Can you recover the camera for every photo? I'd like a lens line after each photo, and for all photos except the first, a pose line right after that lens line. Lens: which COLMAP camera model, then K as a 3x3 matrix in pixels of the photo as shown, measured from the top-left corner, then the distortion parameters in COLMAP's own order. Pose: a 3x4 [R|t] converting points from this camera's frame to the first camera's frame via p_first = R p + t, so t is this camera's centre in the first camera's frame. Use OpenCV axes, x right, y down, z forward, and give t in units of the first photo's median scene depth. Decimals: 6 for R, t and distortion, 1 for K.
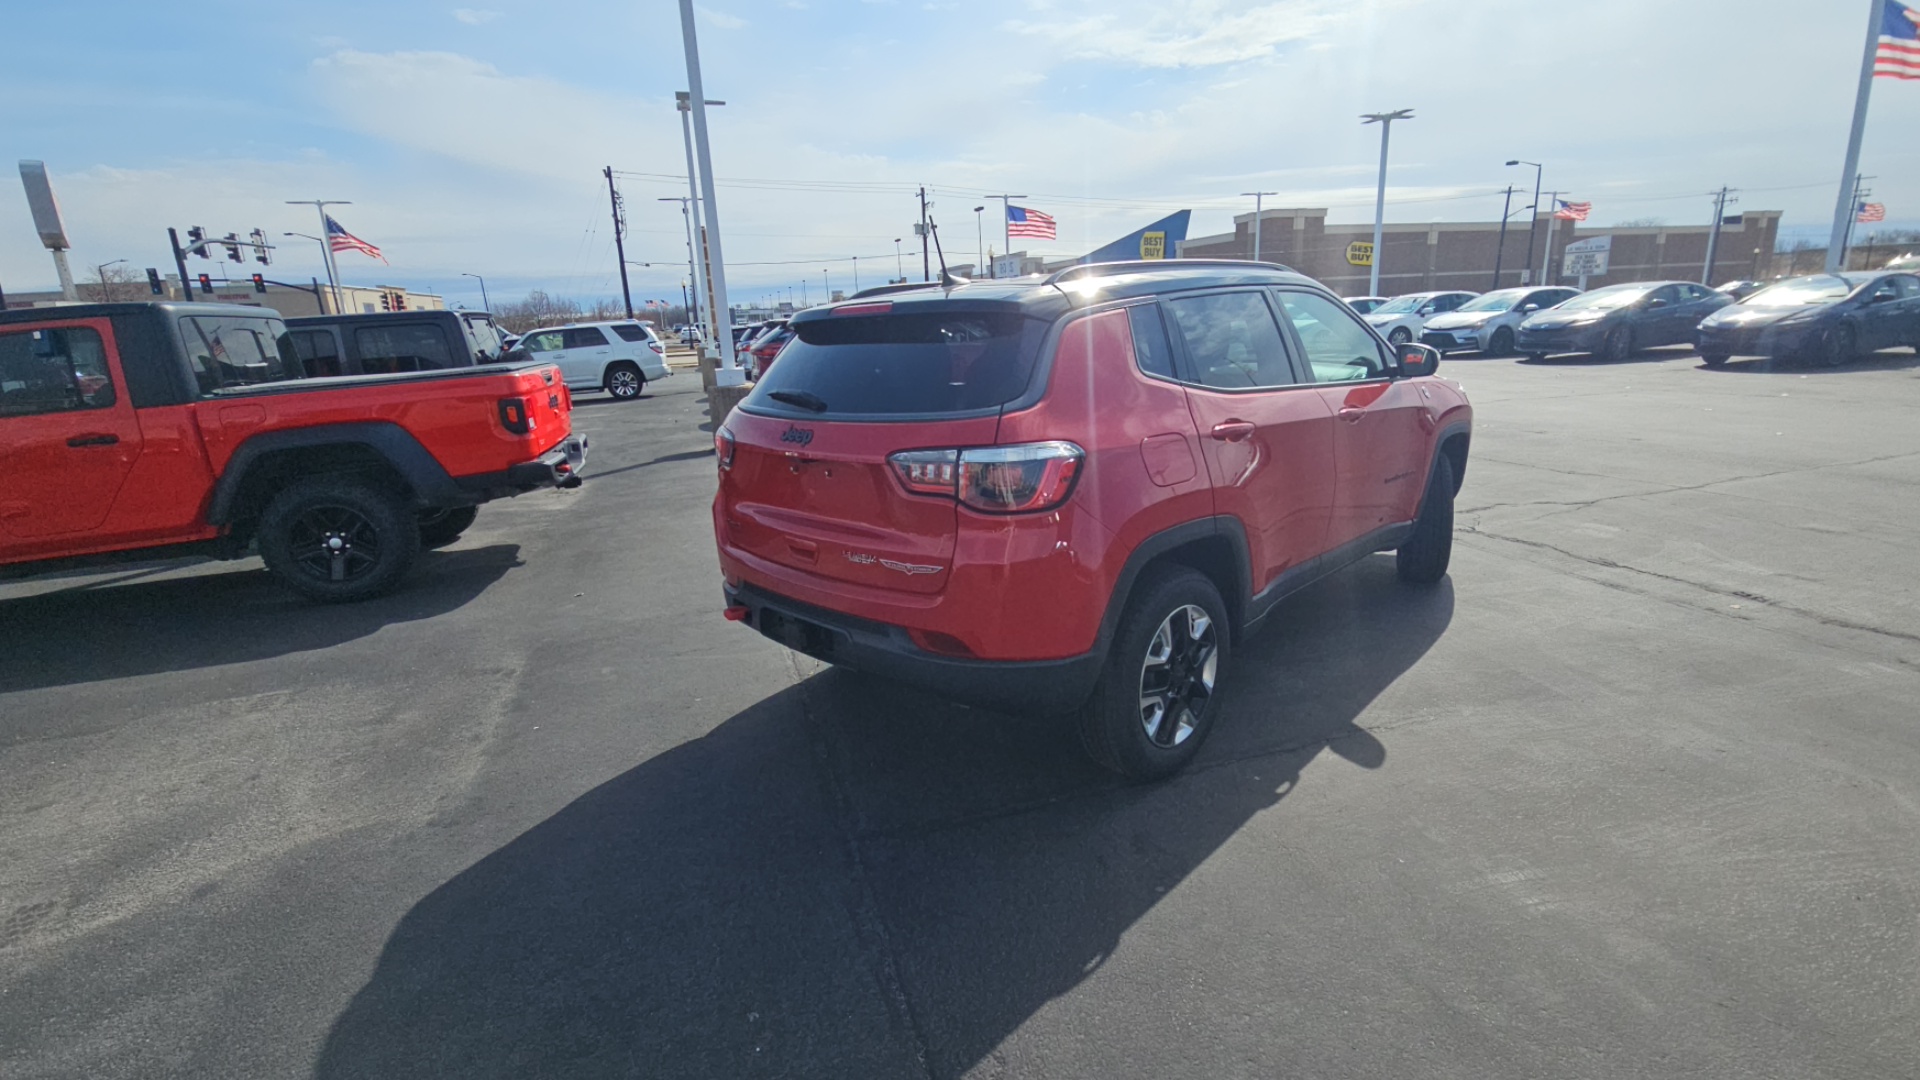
lens RADIAL K [[851.7, 0, 978.6], [0, 851.7, 549.3], [0, 0, 1]] dist [0.003475, -0.003200]
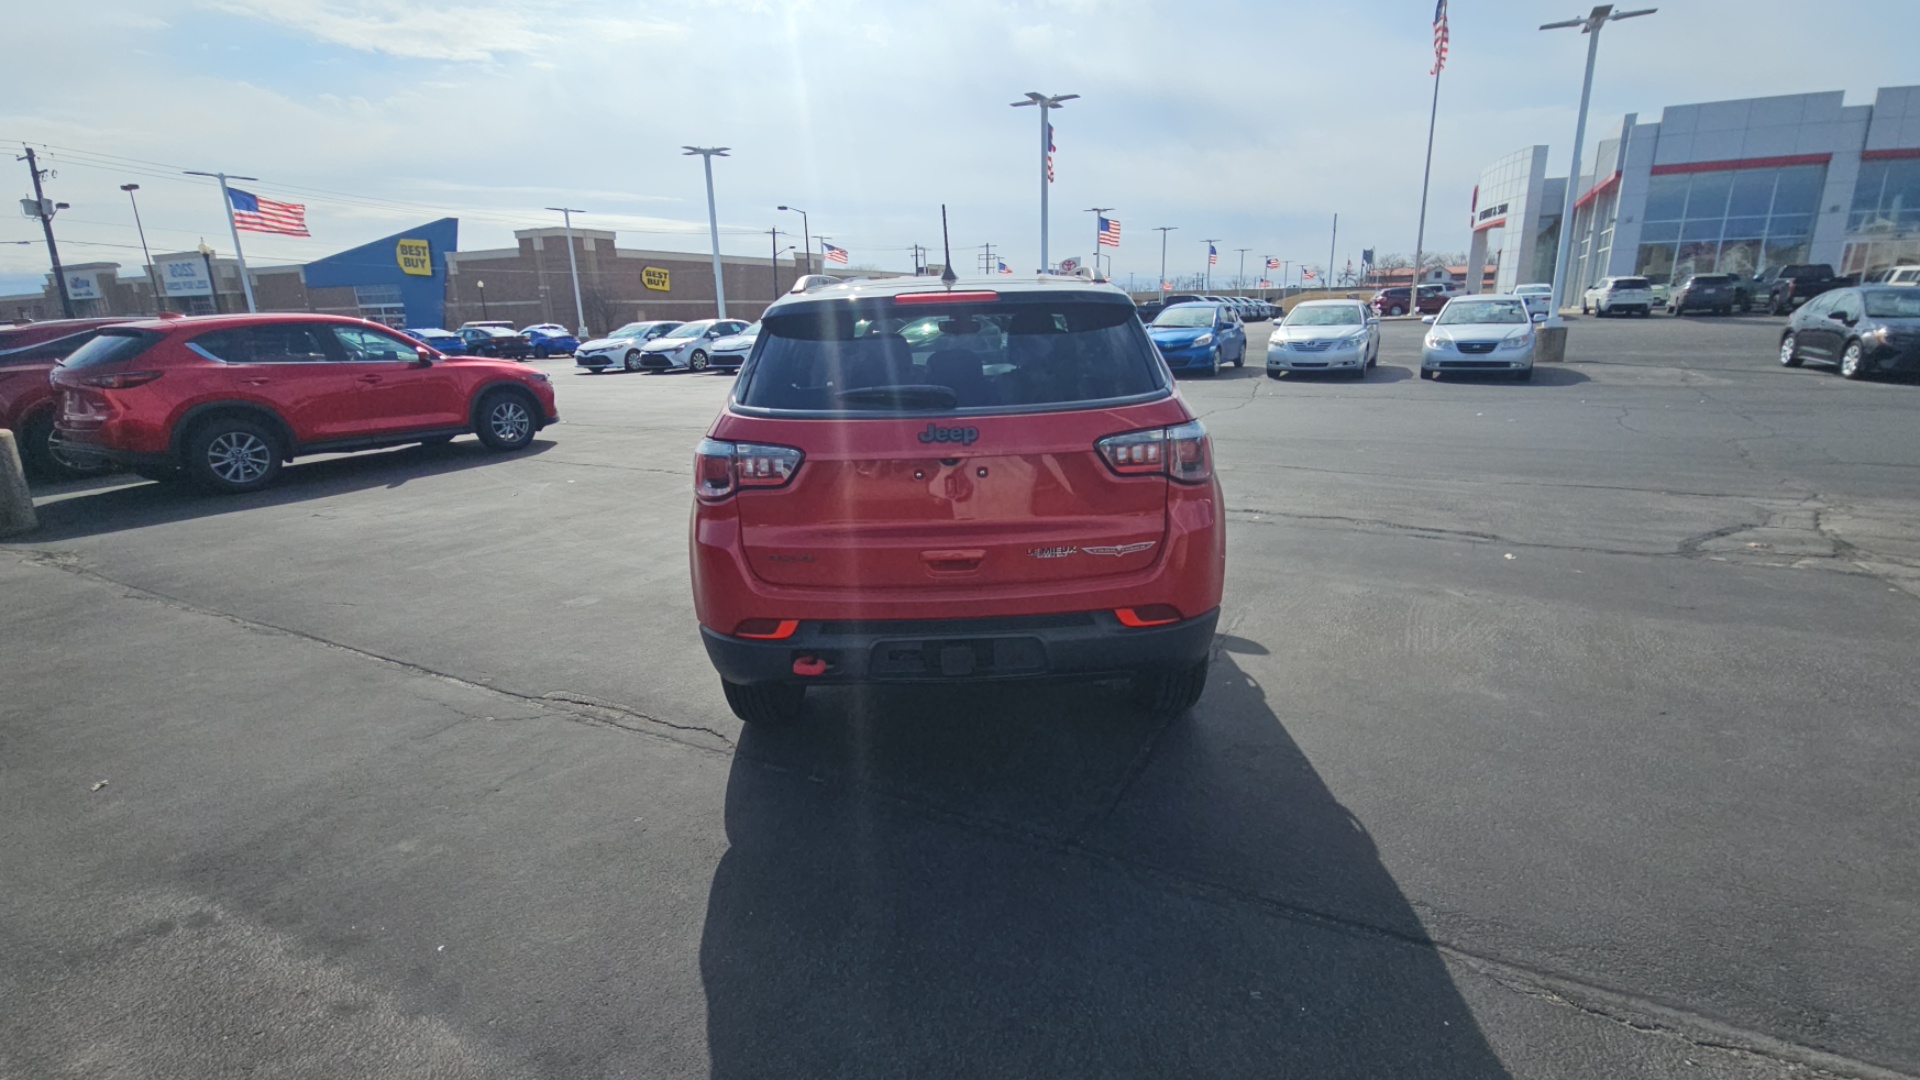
lens RADIAL K [[856.7, 0, 981.0], [0, 856.7, 546.1], [0, 0, 1]] dist [0.003056, -0.001496]
pose [[0.716660, -0.155632, 0.679836, -0.584579], [0.176544, 0.983518, 0.039045, -0.033800], [-0.674708, 0.092039, 0.732324, 0.229841]]
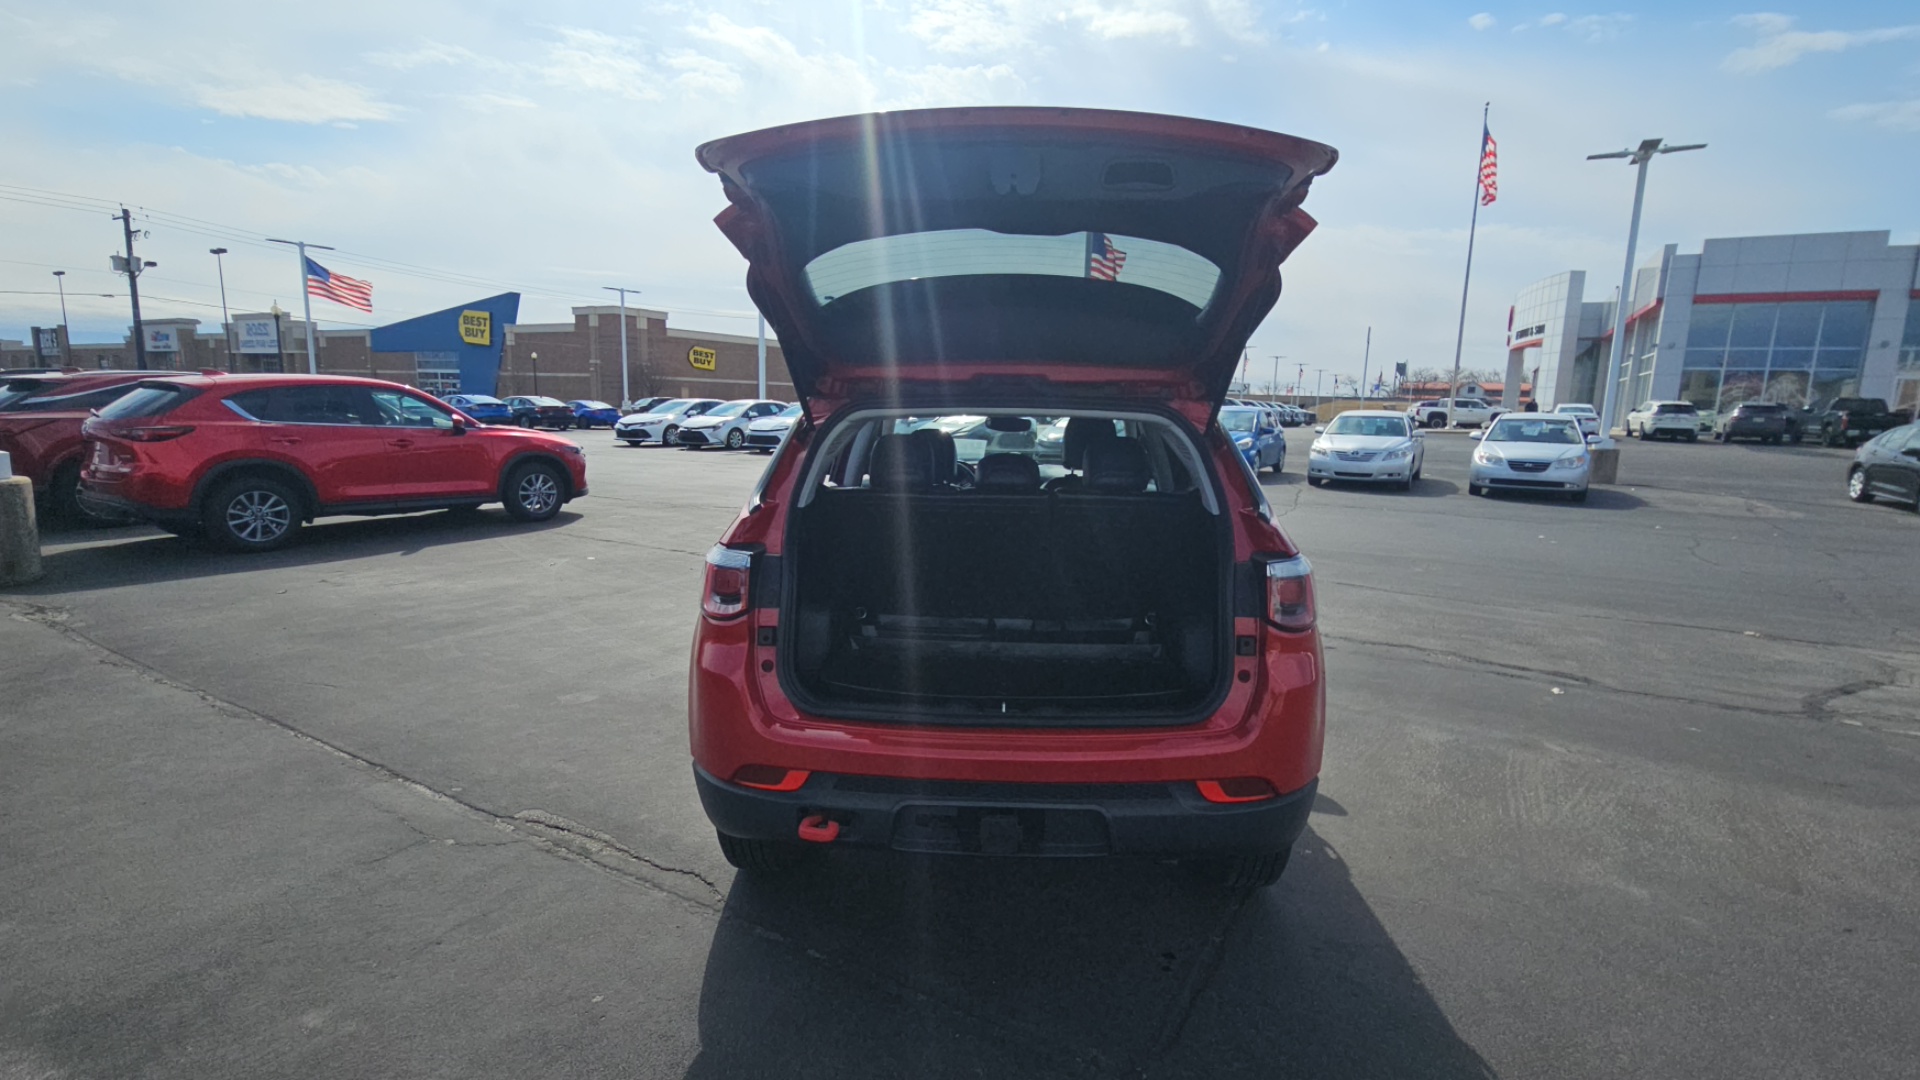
lens RADIAL K [[857.5, 0, 981.5], [0, 857.5, 545.1], [0, 0, 1]] dist [0.006884, -0.004160]
pose [[0.740762, -0.046368, 0.670166, -0.521333], [0.122595, 0.990193, -0.066999, -0.069226], [-0.660487, 0.131789, 0.739181, 0.322388]]
